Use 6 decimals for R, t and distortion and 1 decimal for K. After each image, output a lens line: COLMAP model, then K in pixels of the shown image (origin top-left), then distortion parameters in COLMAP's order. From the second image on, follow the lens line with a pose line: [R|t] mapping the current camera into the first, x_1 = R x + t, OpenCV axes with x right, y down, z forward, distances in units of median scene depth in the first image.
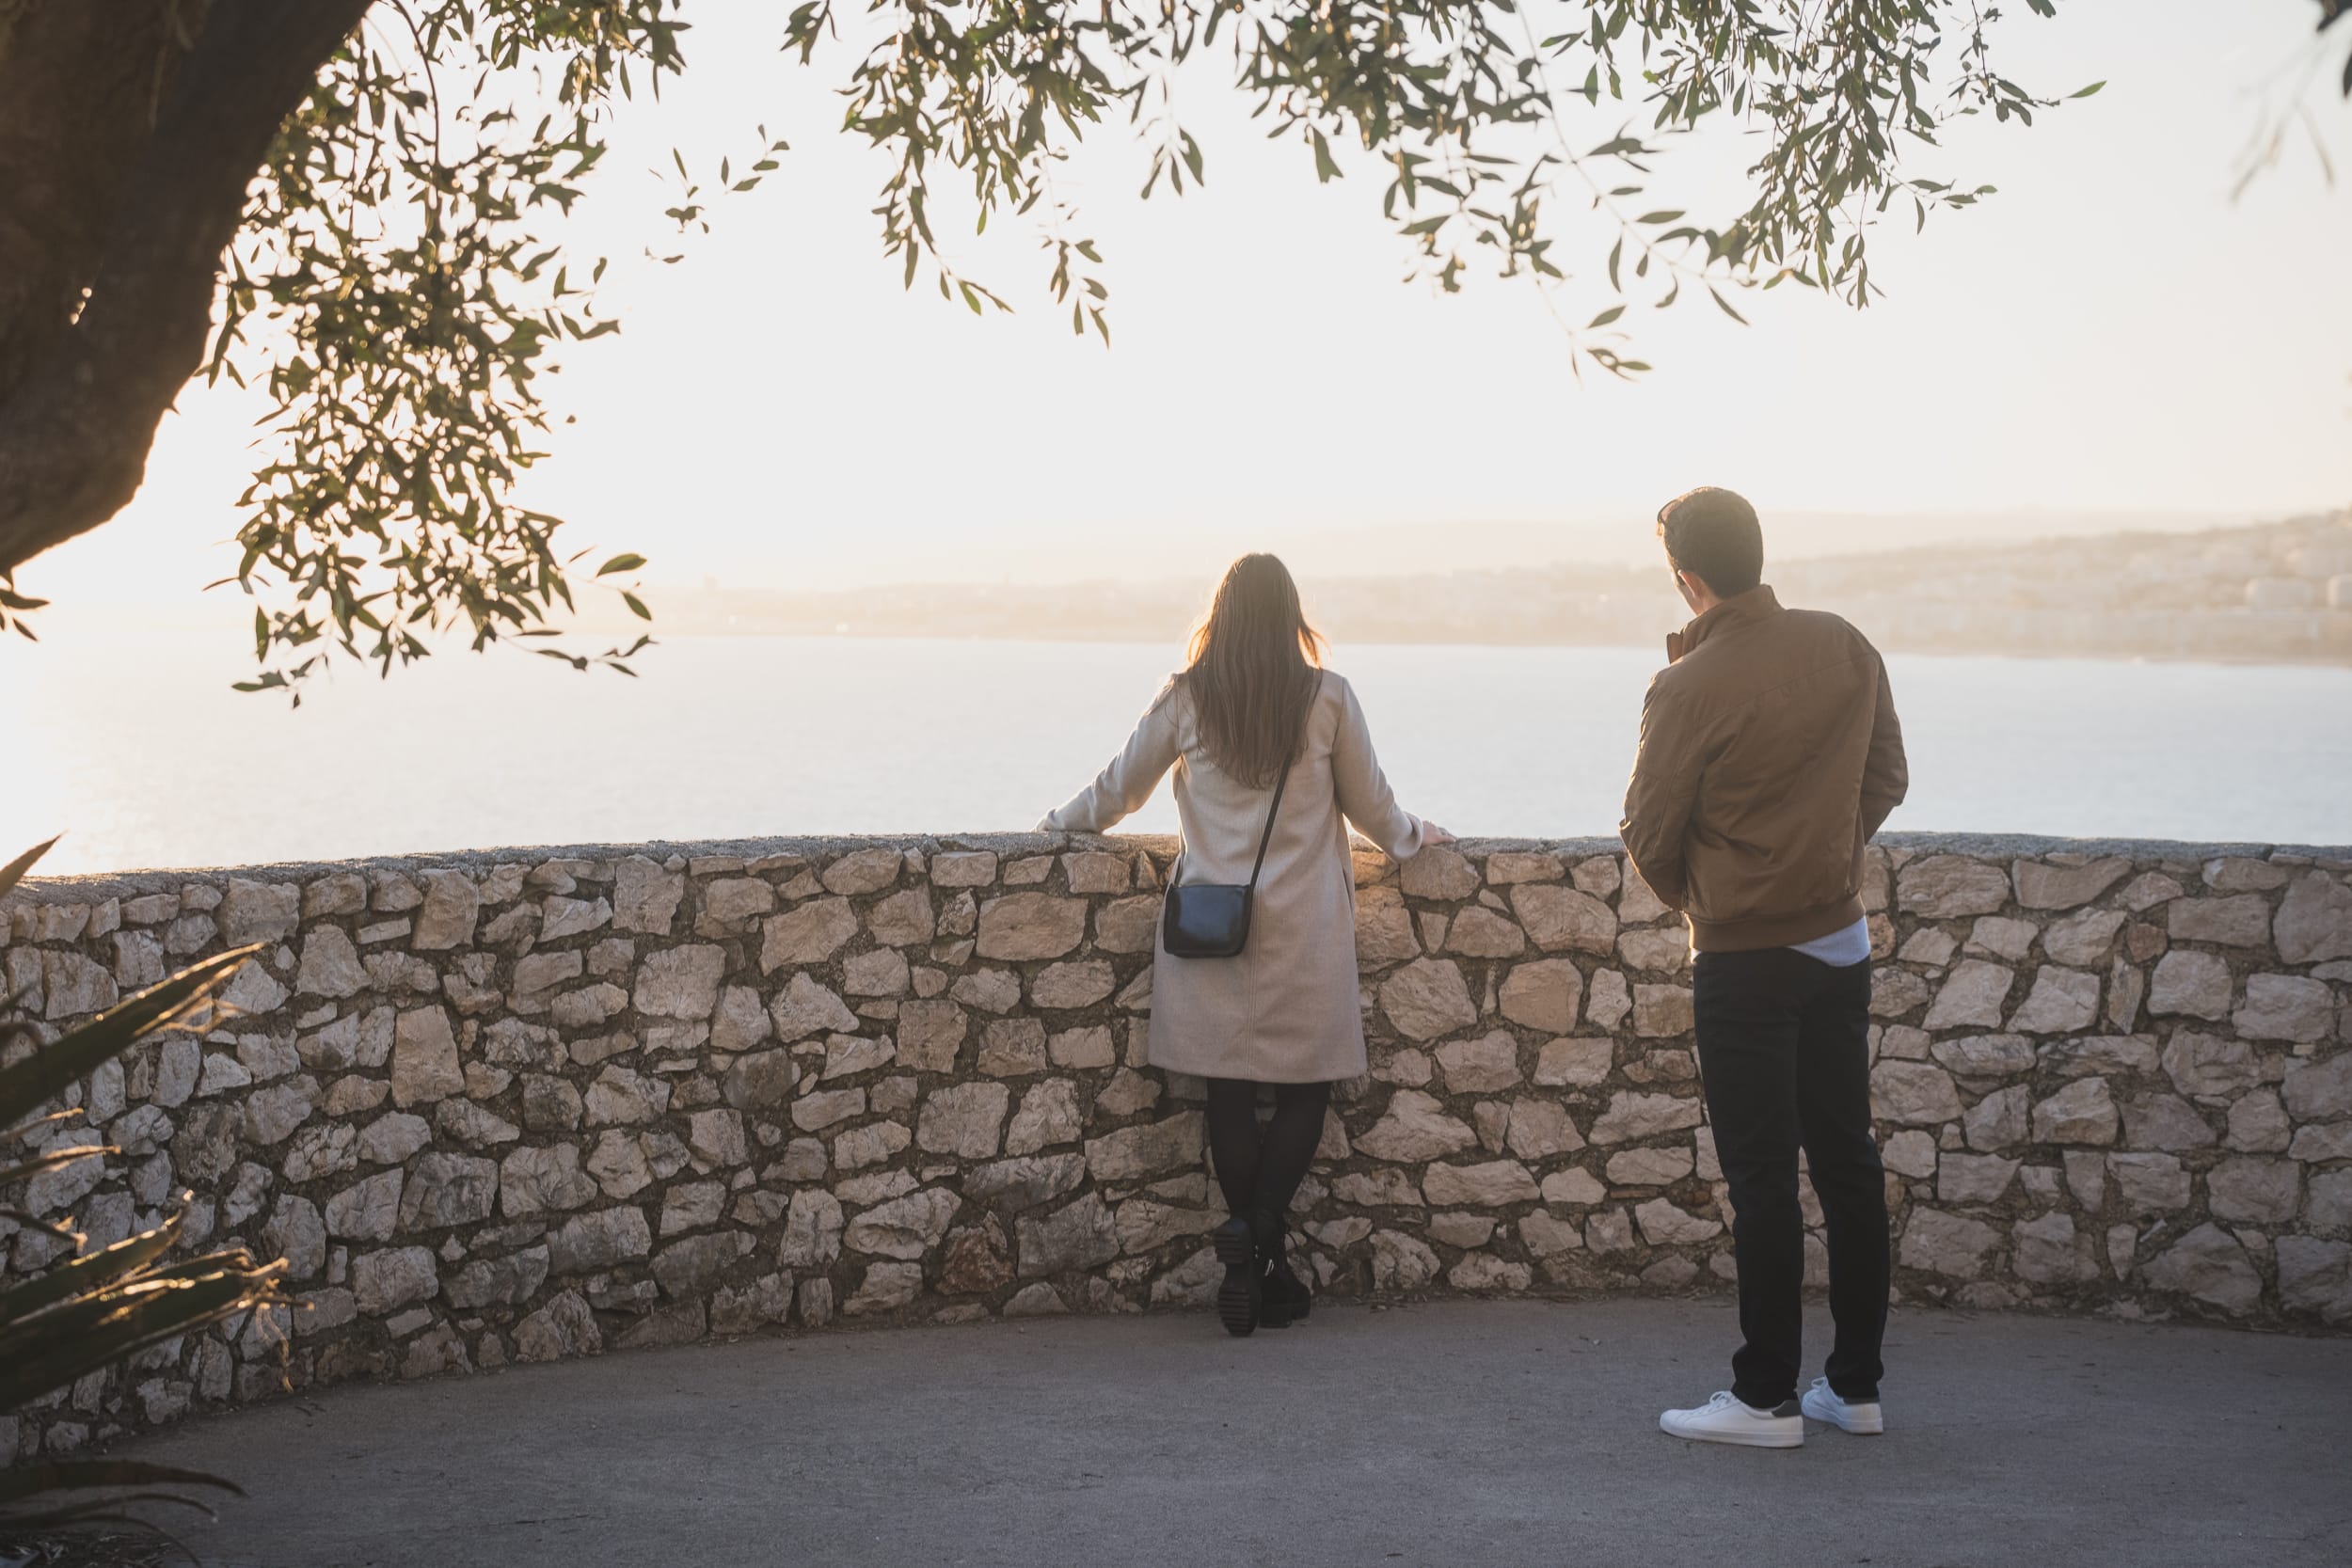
lens RADIAL K [[7034.7, 0, 1176.0], [0, 7034.7, 784.0], [0, 0, 1]] dist [0.381127, 1.817258]
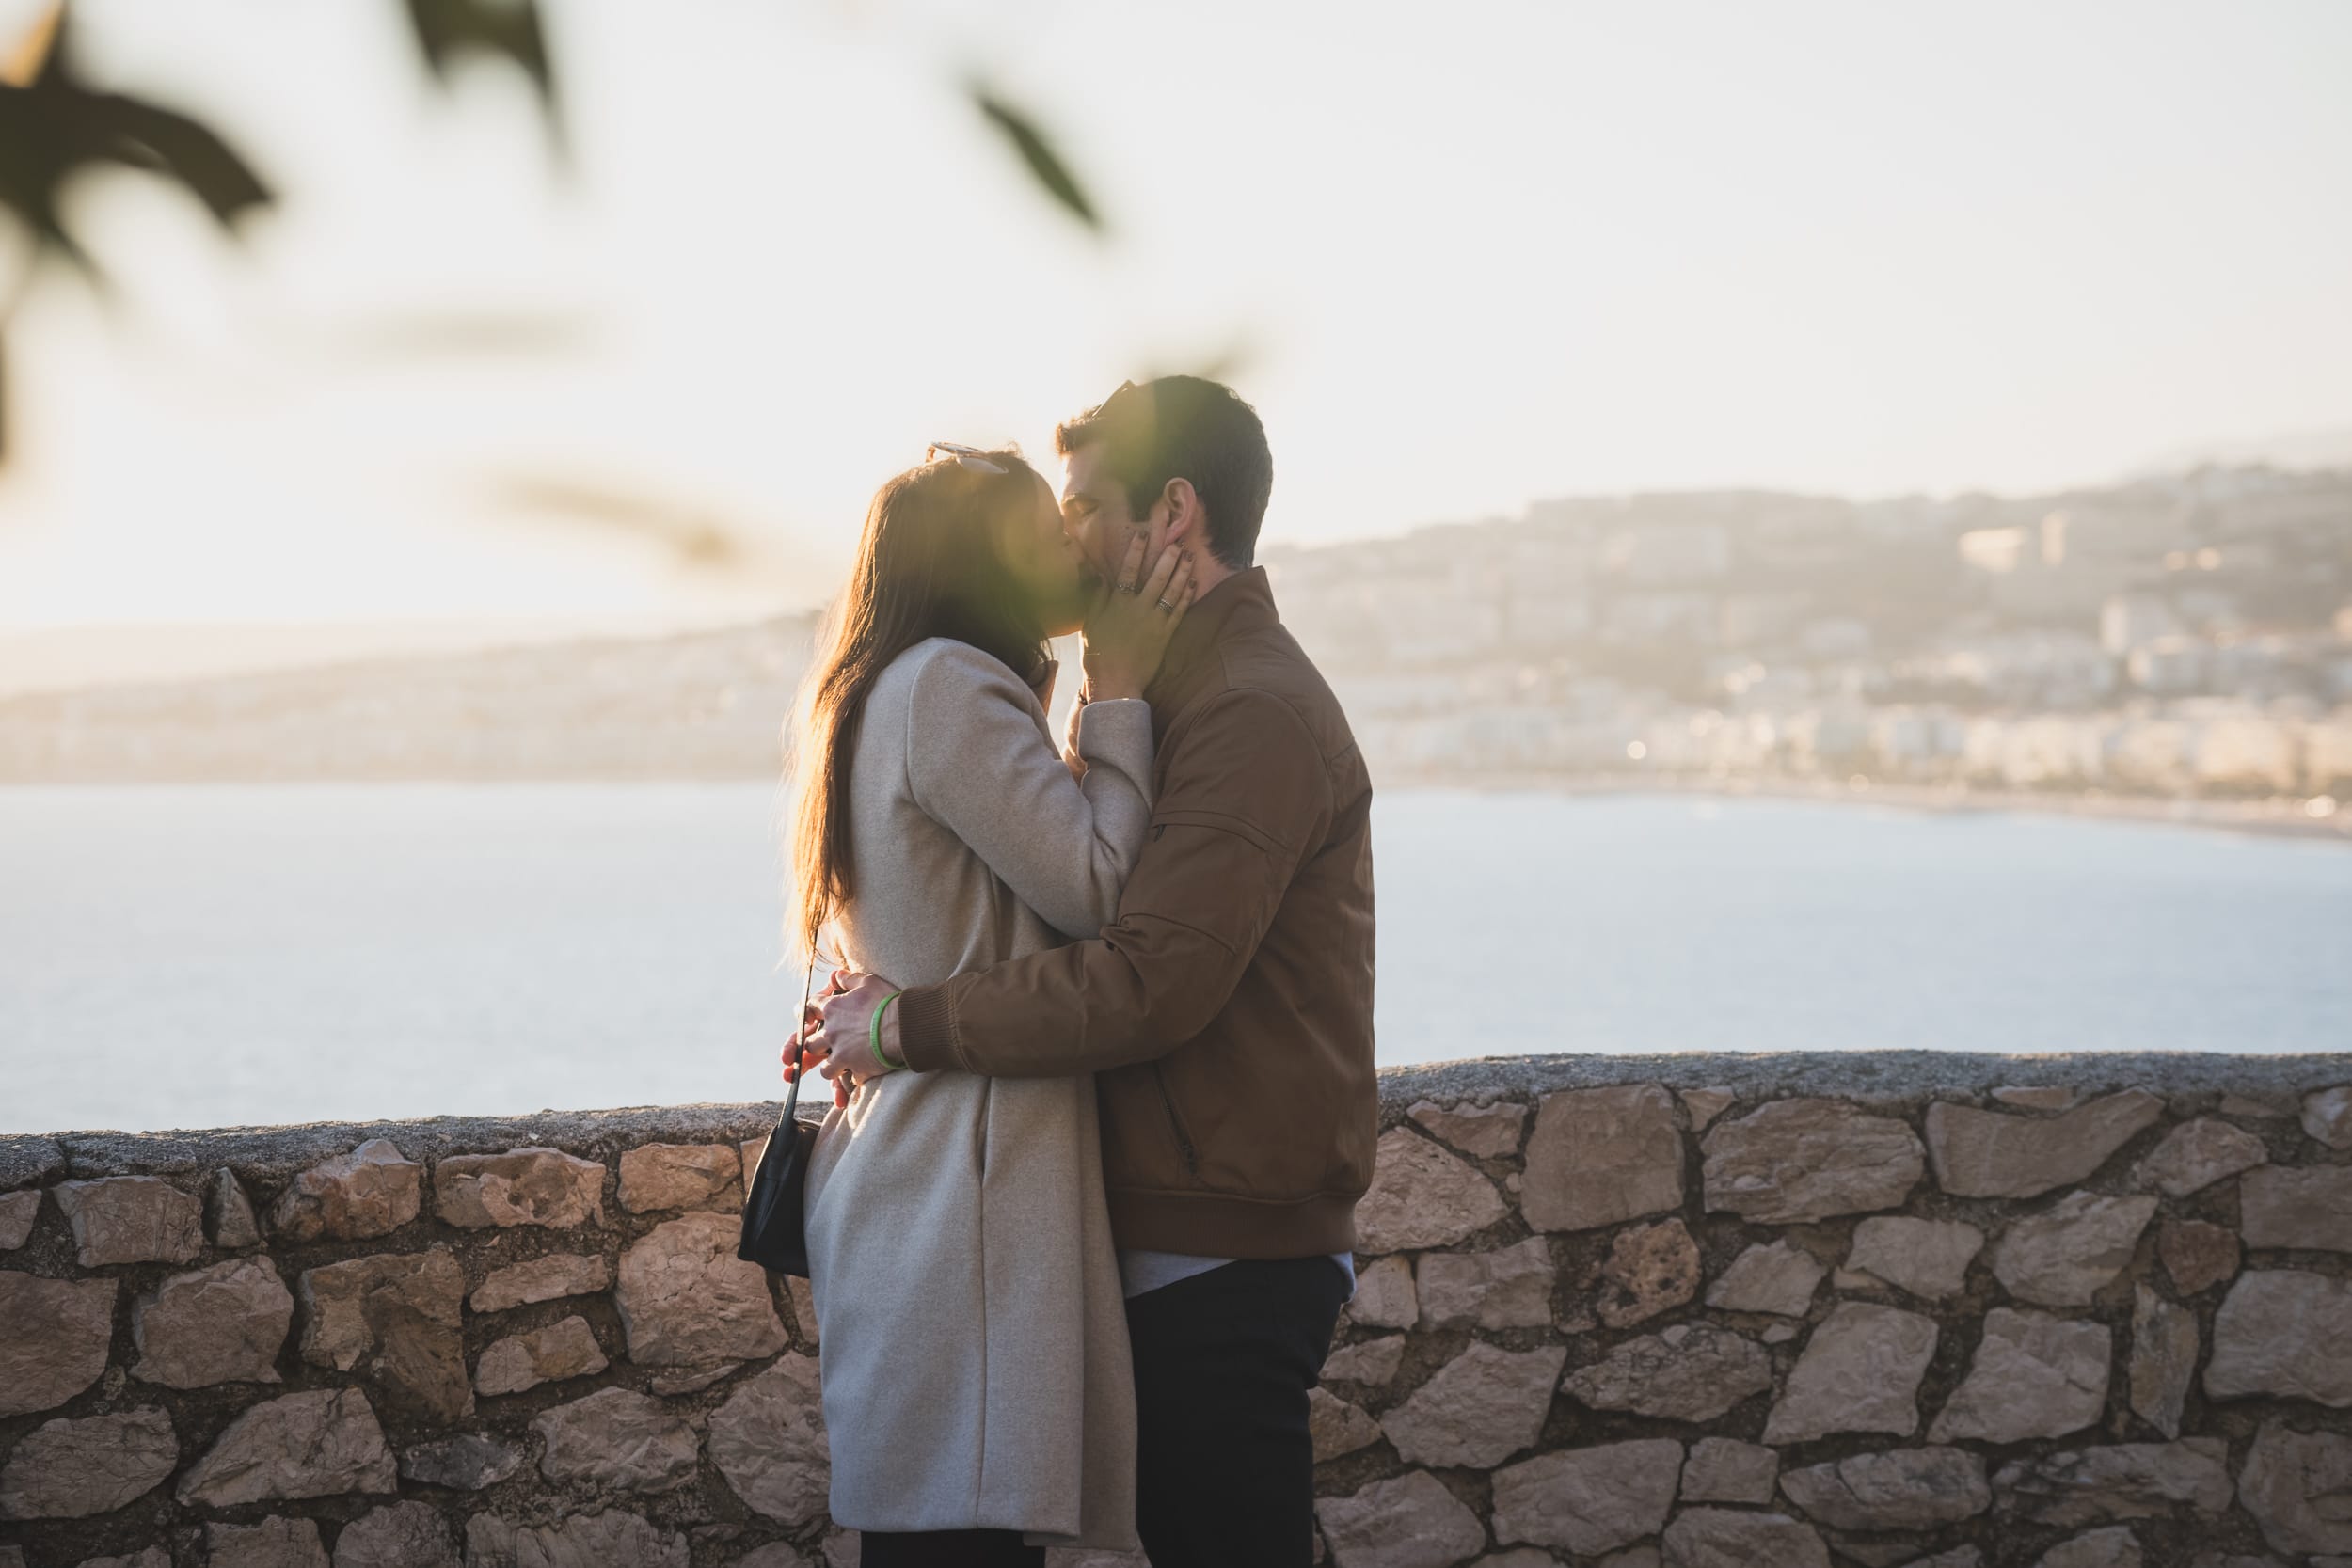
lens RADIAL K [[7034.7, 0, 1176.0], [0, 7034.7, 784.0], [0, 0, 1]] dist [0.381127, 1.817258]
pose [[0.972176, -0.032355, 0.232005, -0.052662], [0.036358, 0.999254, -0.012999, -0.007716], [-0.231411, 0.021072, 0.972628, 0.522102]]
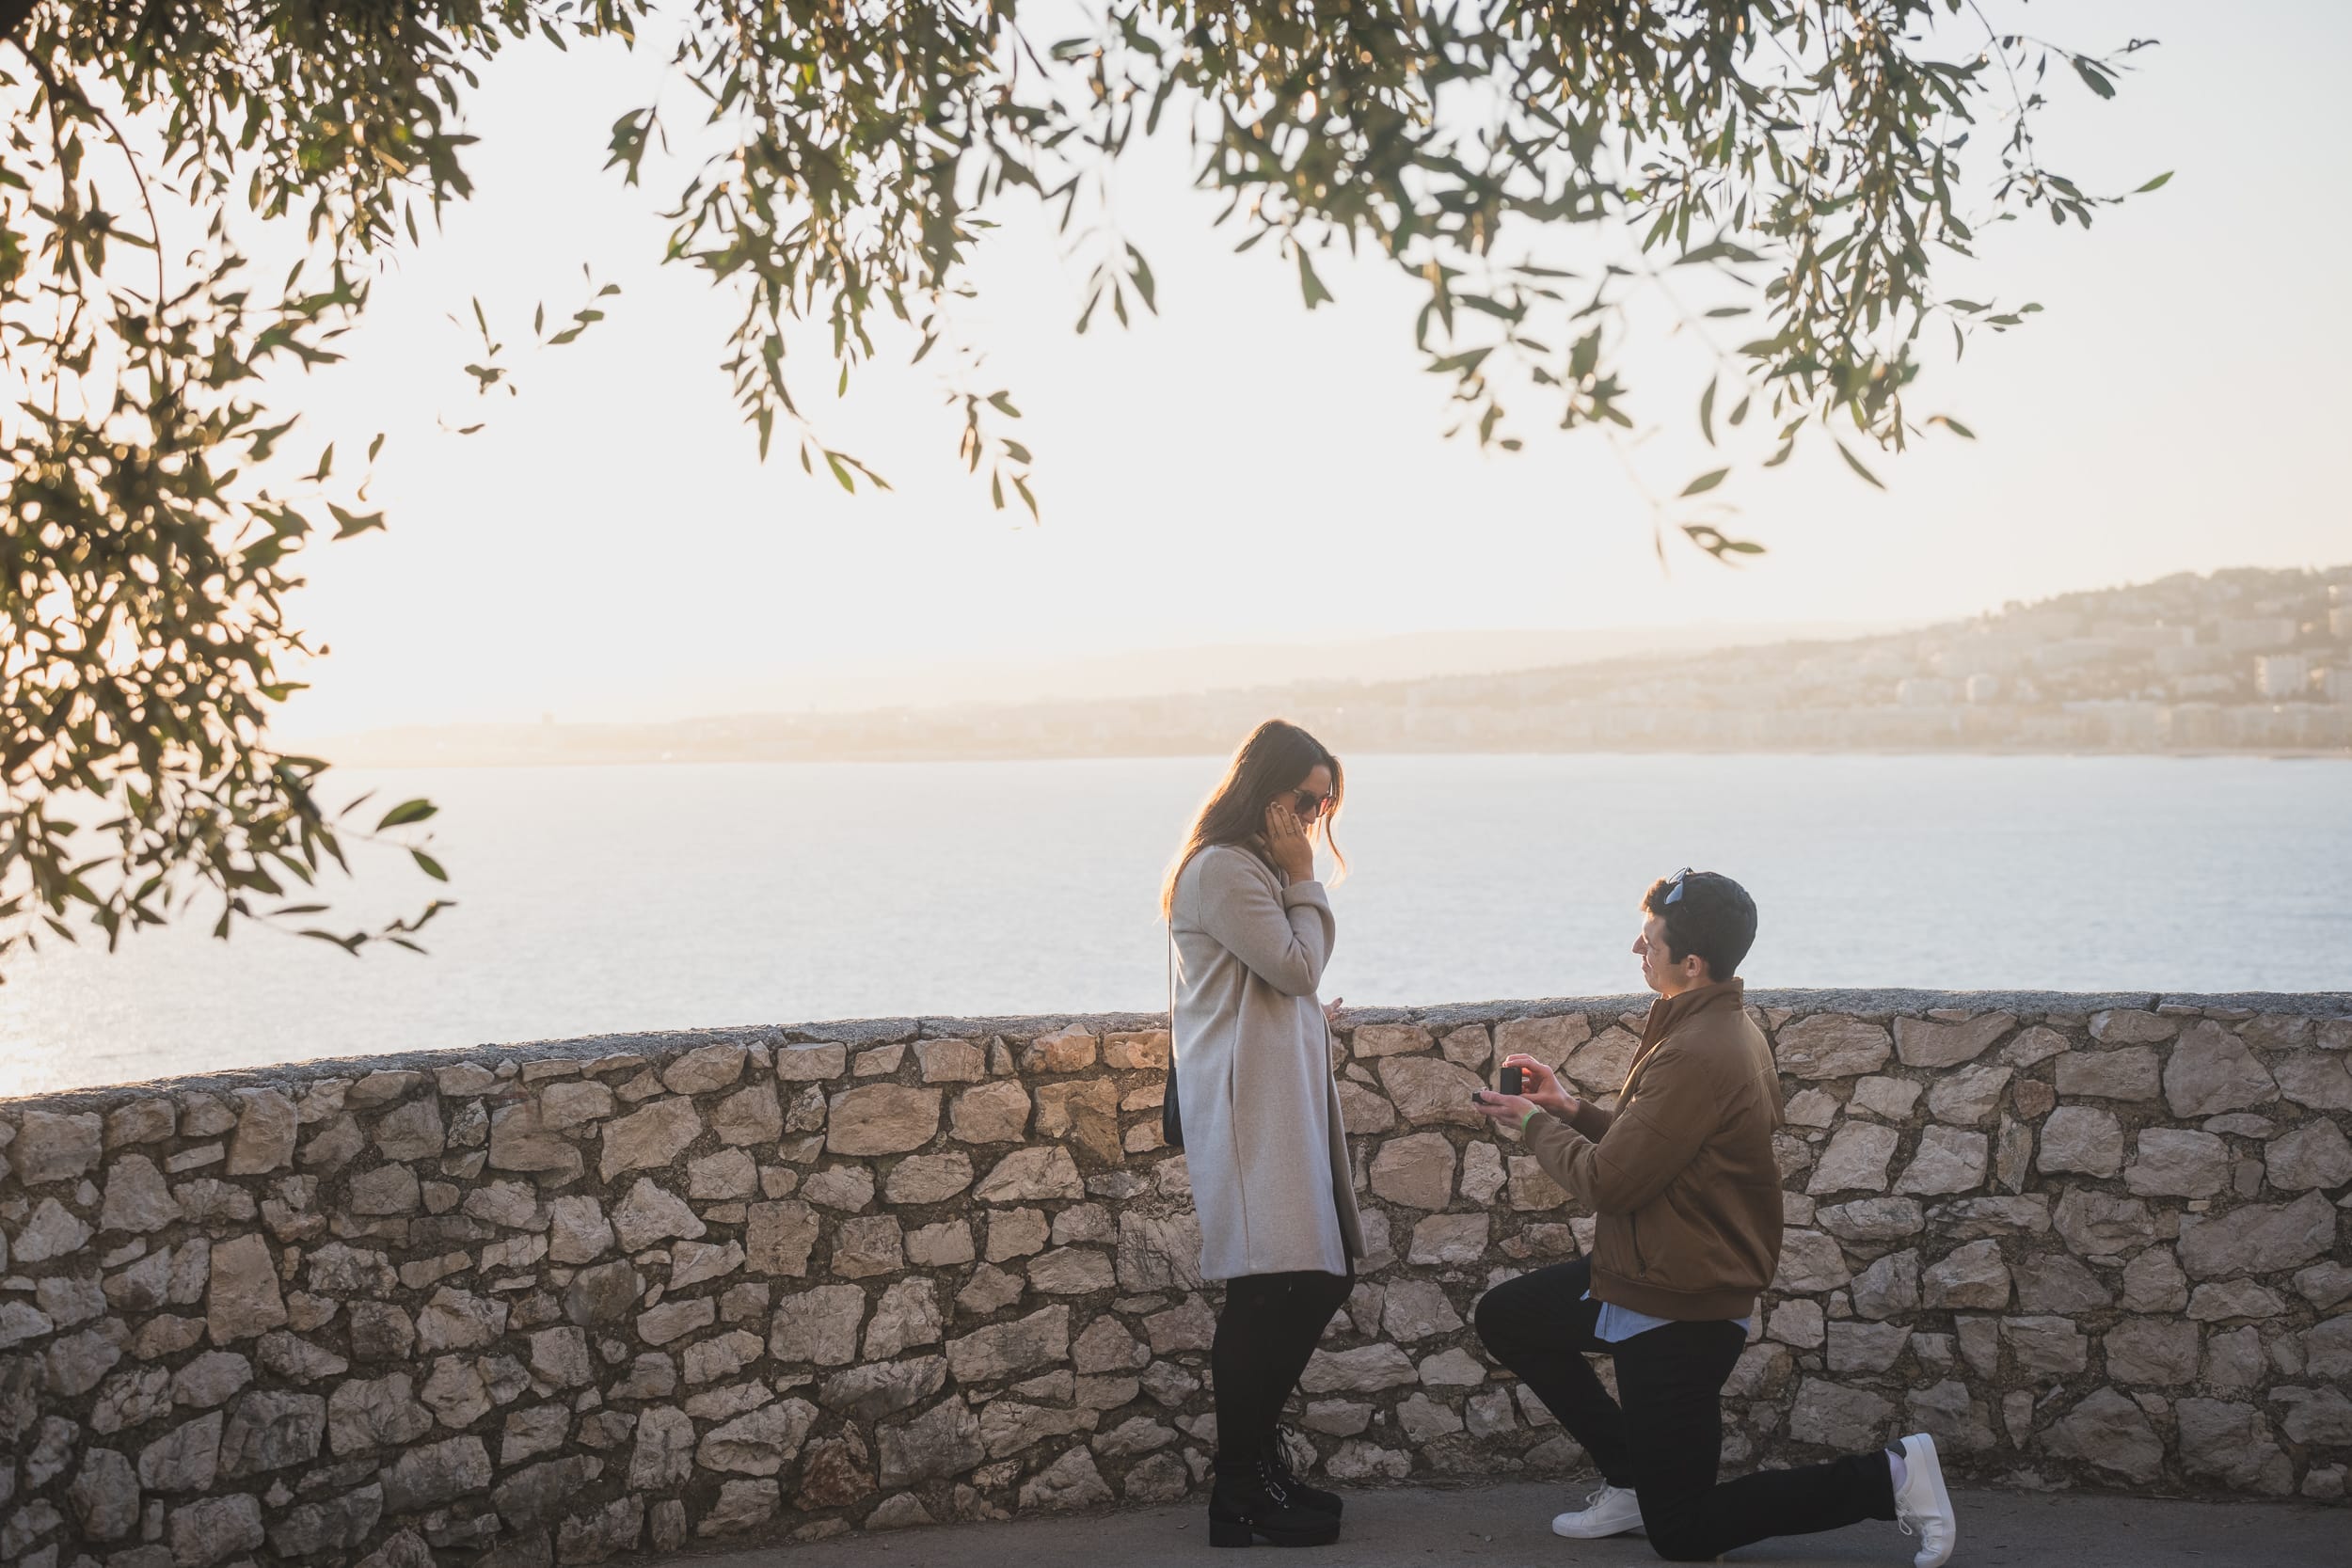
lens RADIAL K [[6037.3, 0, 1193.7], [0, 6037.3, 787.3], [0, 0, 1]] dist [0.183651, 0.346966]
pose [[0.998832, -0.028225, 0.039211, -0.009367], [0.028753, 0.999503, -0.012963, -0.012897], [-0.038825, 0.014075, 0.999147, 0.176218]]
